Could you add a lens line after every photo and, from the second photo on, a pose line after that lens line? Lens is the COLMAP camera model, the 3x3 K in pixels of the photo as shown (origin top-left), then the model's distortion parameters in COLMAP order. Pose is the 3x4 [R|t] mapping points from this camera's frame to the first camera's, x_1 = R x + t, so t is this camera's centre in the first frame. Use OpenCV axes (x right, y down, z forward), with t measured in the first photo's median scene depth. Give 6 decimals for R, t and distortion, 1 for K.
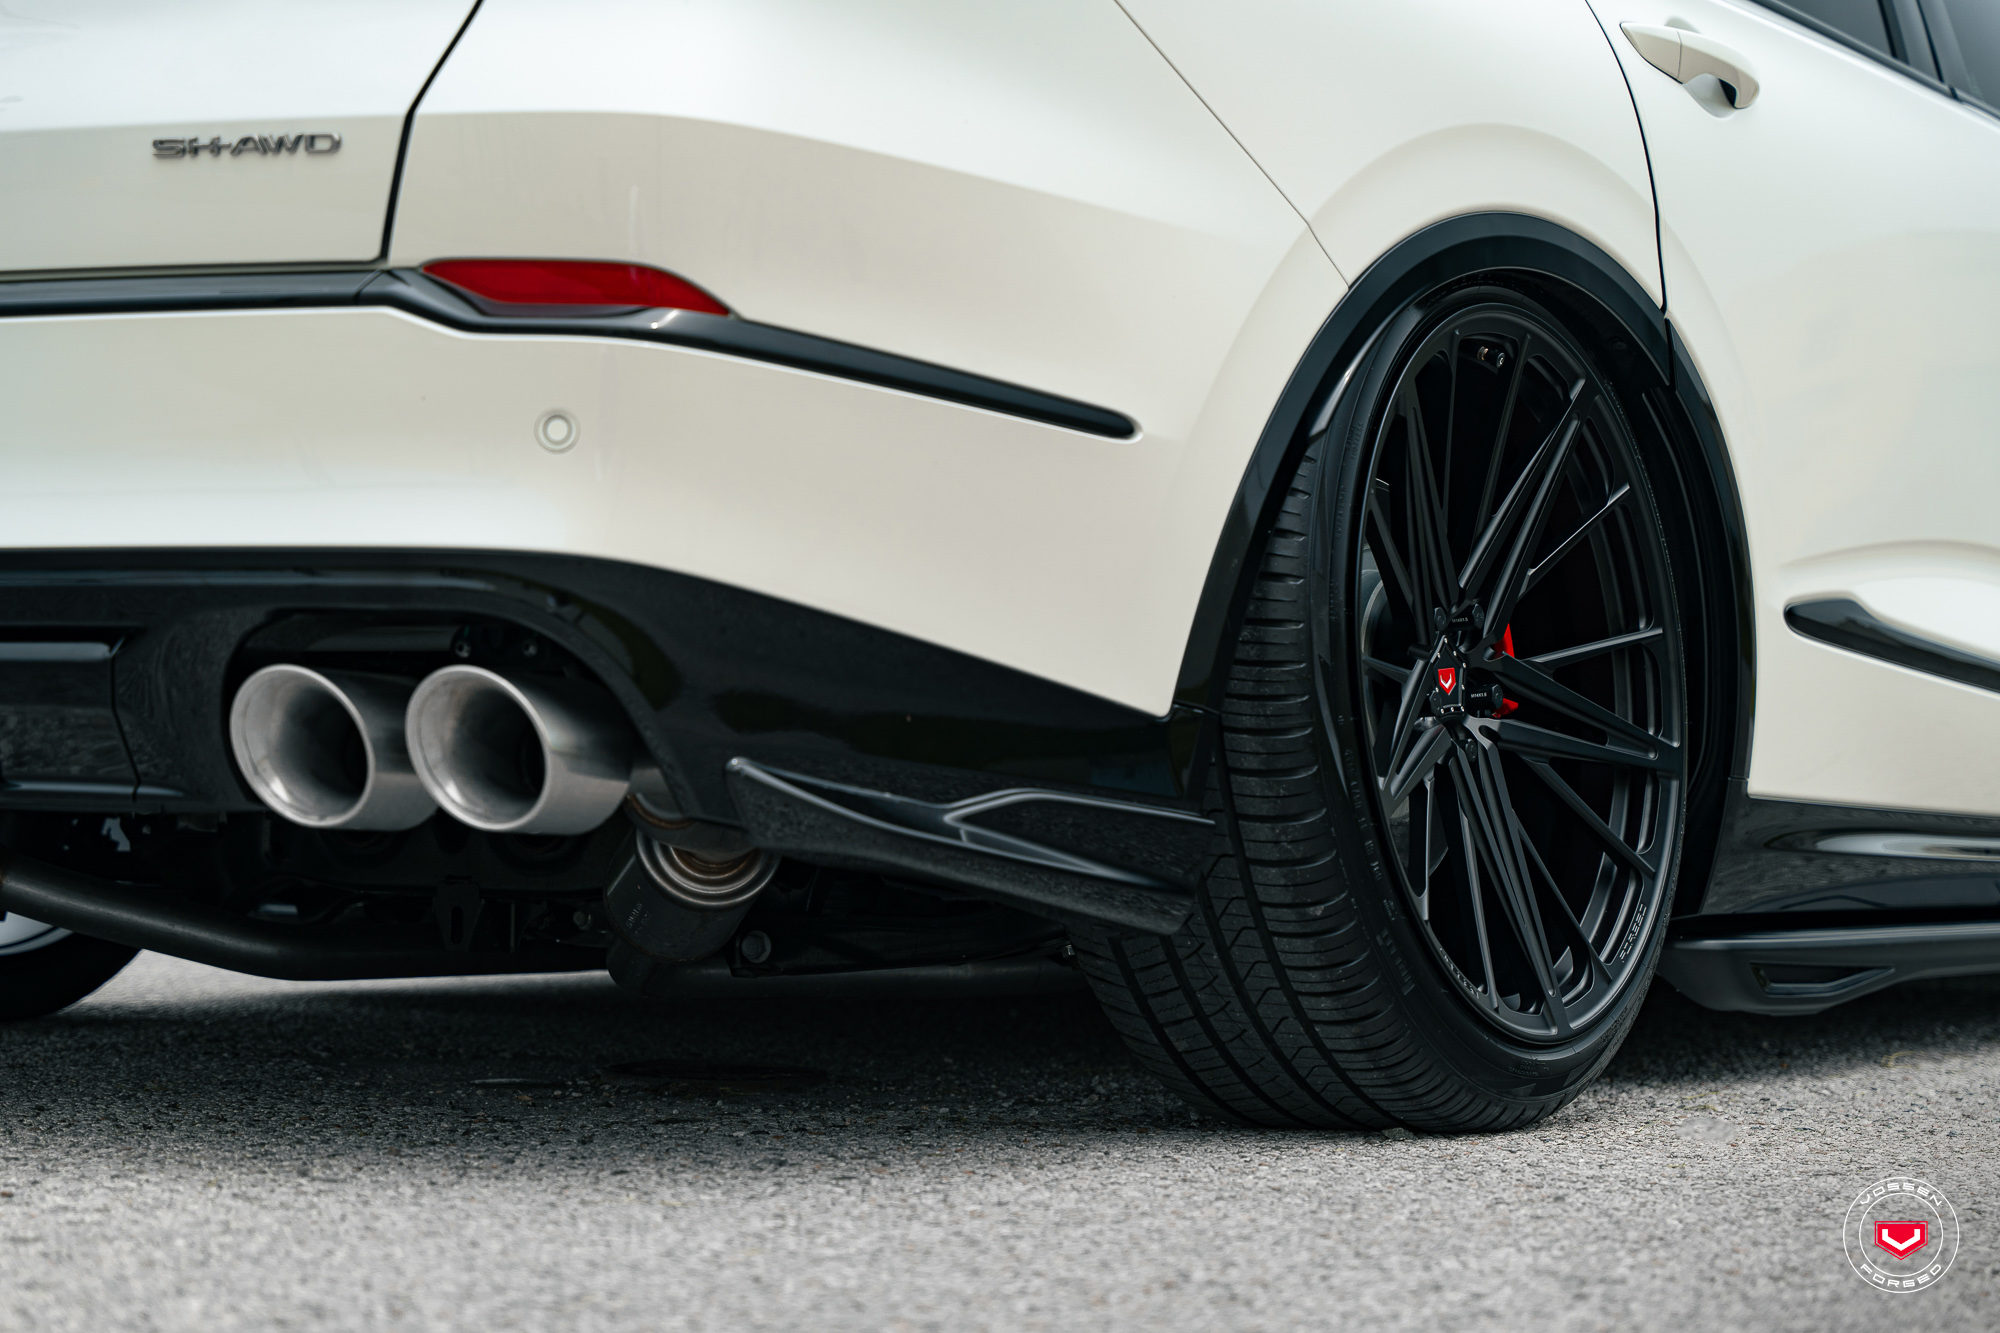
lens RADIAL K [[3865.5, 0, 1000.0], [0, 3865.5, 666.5], [0, 0, 1]] dist [0.035627, 0.230066]
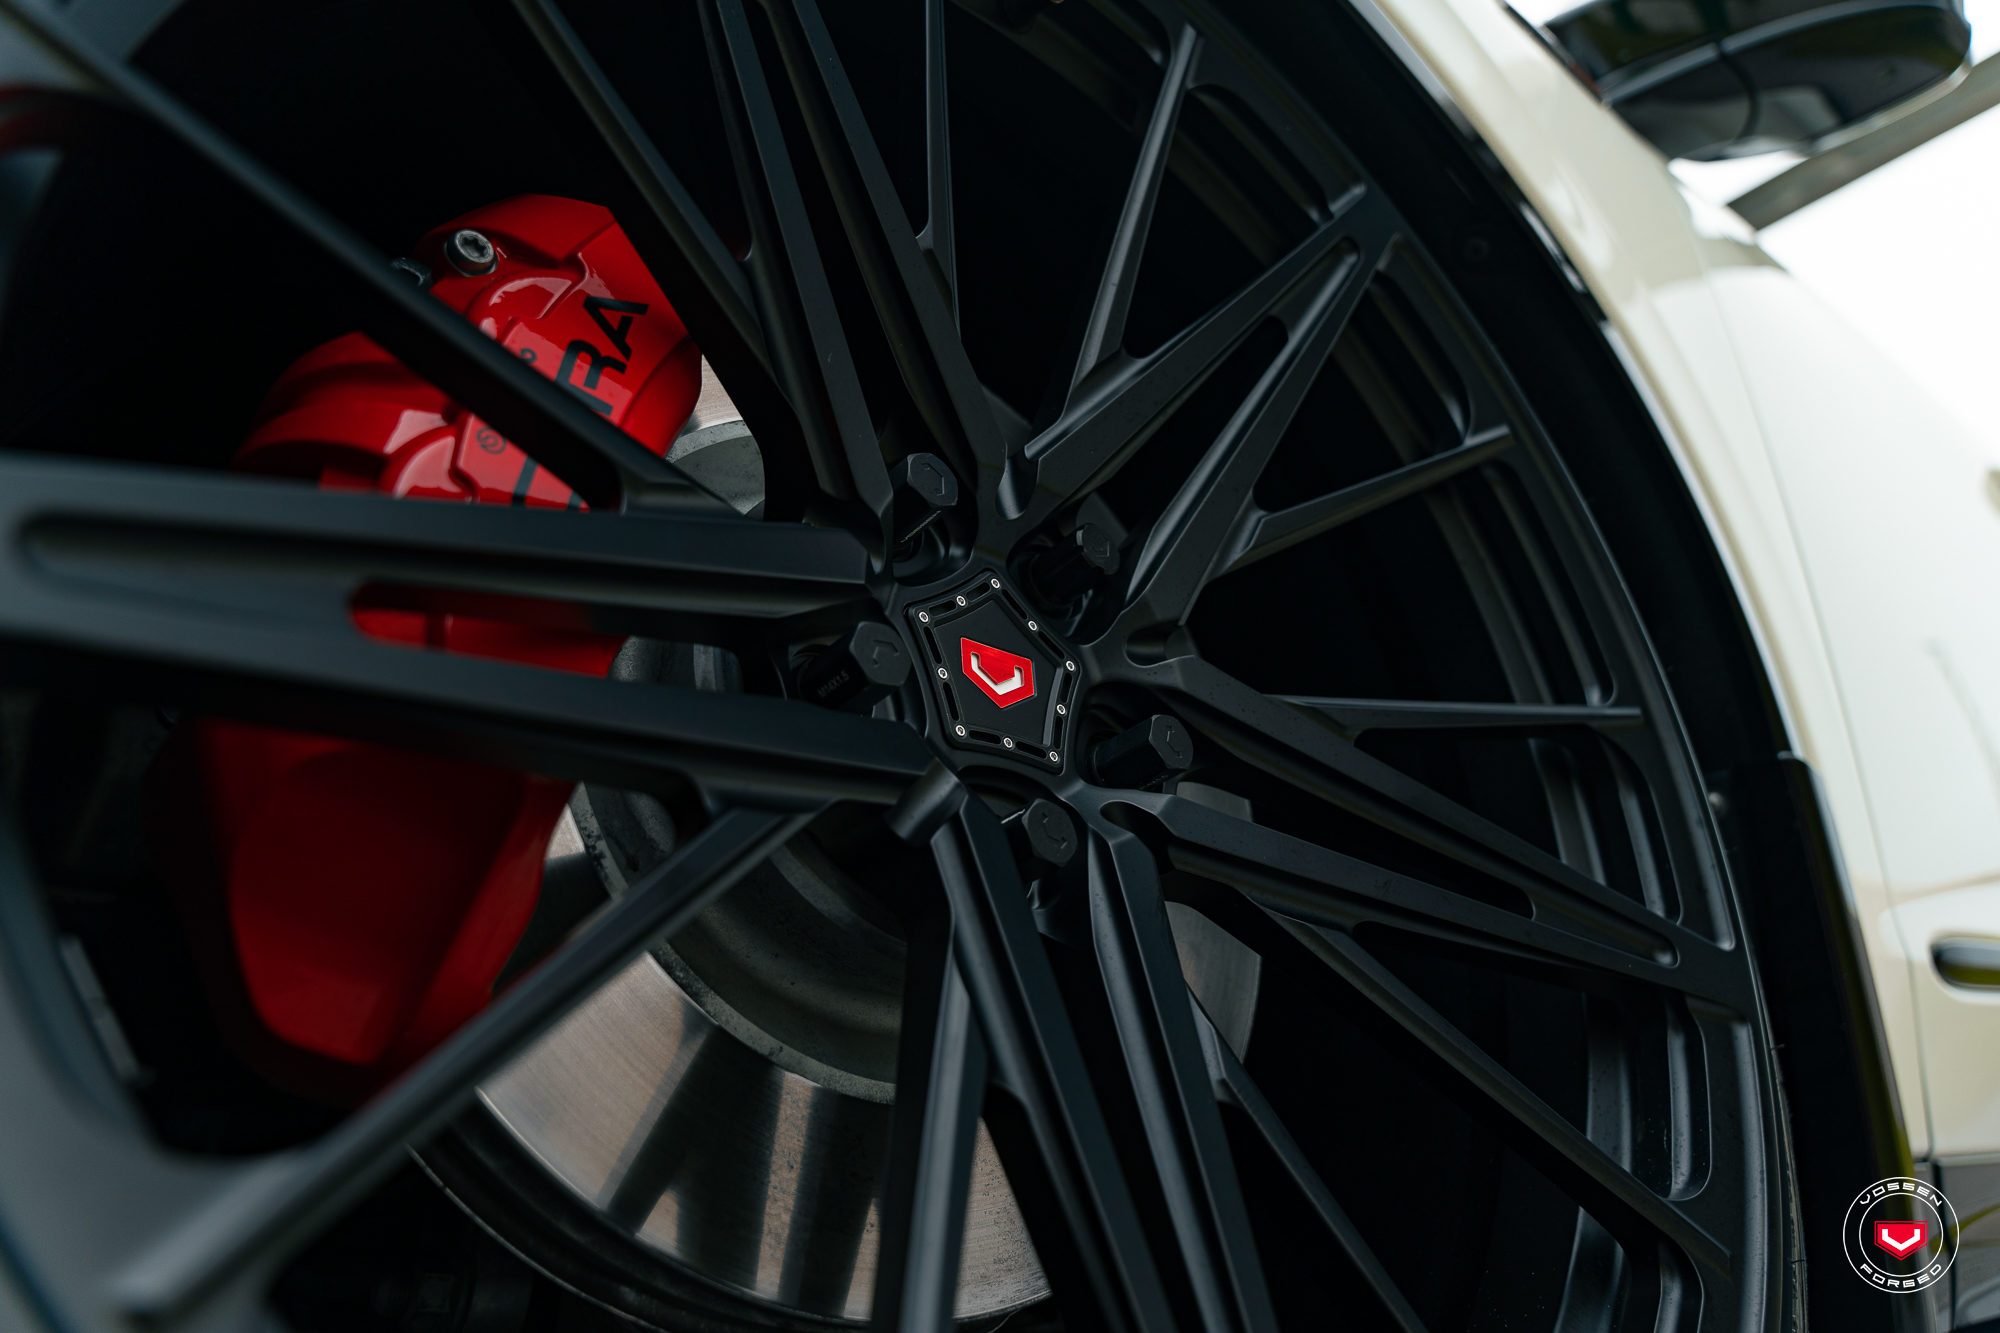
lens RADIAL K [[1340.7, 0, 1027.6], [0, 1340.7, 668.5], [0, 0, 1]] dist [-0.001333, -0.001320]
pose [[0.942269, -0.136908, -0.305590, 0.152273], [-0.007759, 0.903428, -0.428669, 0.057986], [0.334767, 0.406292, 0.850210, 0.841203]]
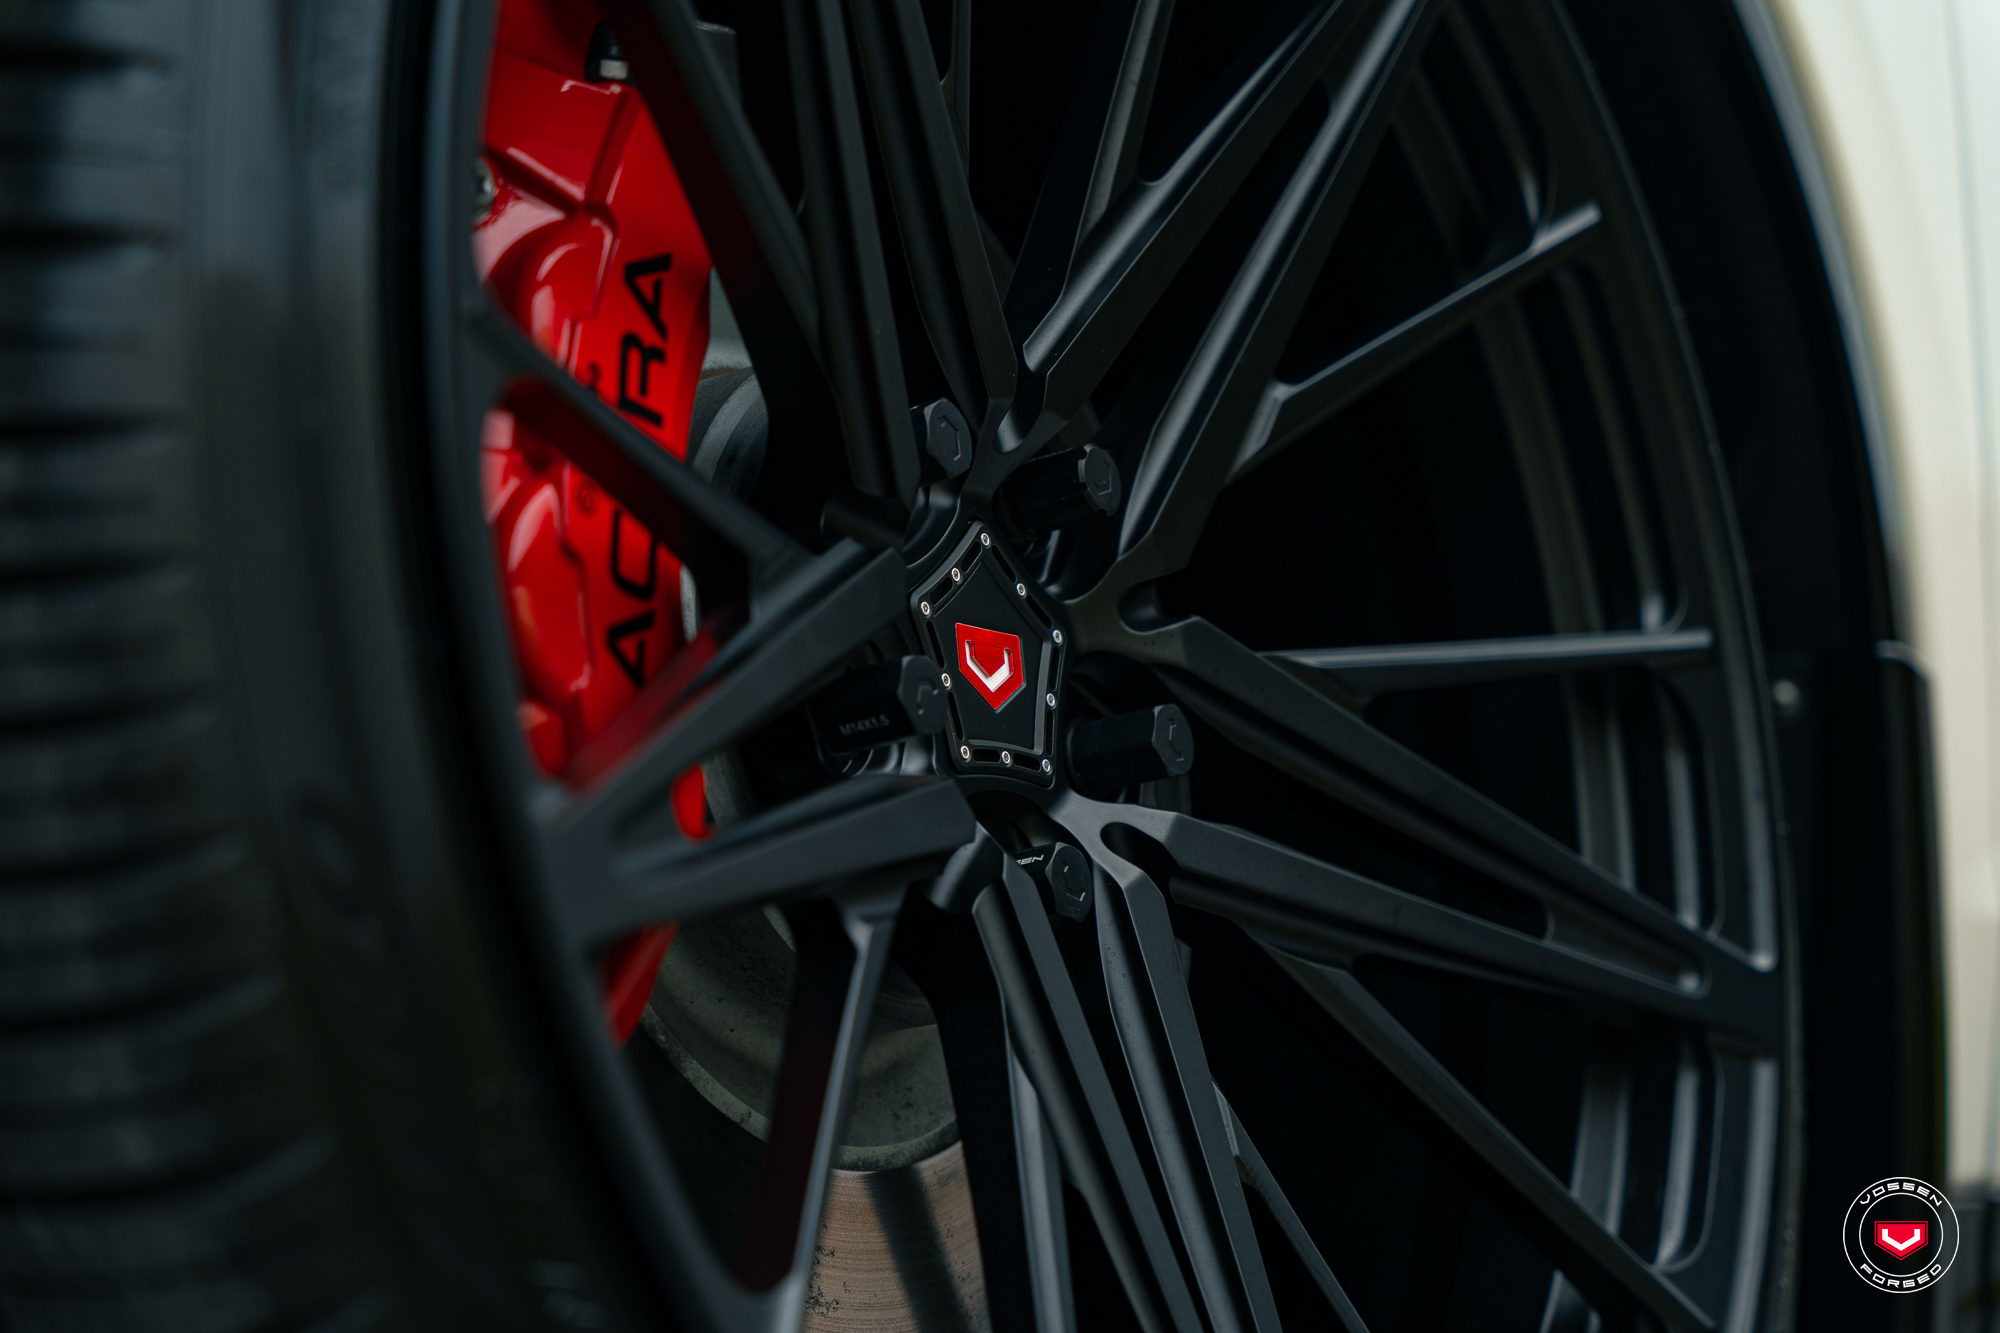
lens RADIAL K [[3865.5, 0, 1000.0], [0, 3865.5, 666.5], [0, 0, 1]] dist [0.035627, 0.230066]
pose [[0.997746, -0.012750, -0.065888, 0.130591], [0.000510, 0.983199, -0.182537, 0.058185], [0.067109, 0.182092, 0.980989, 0.655379]]
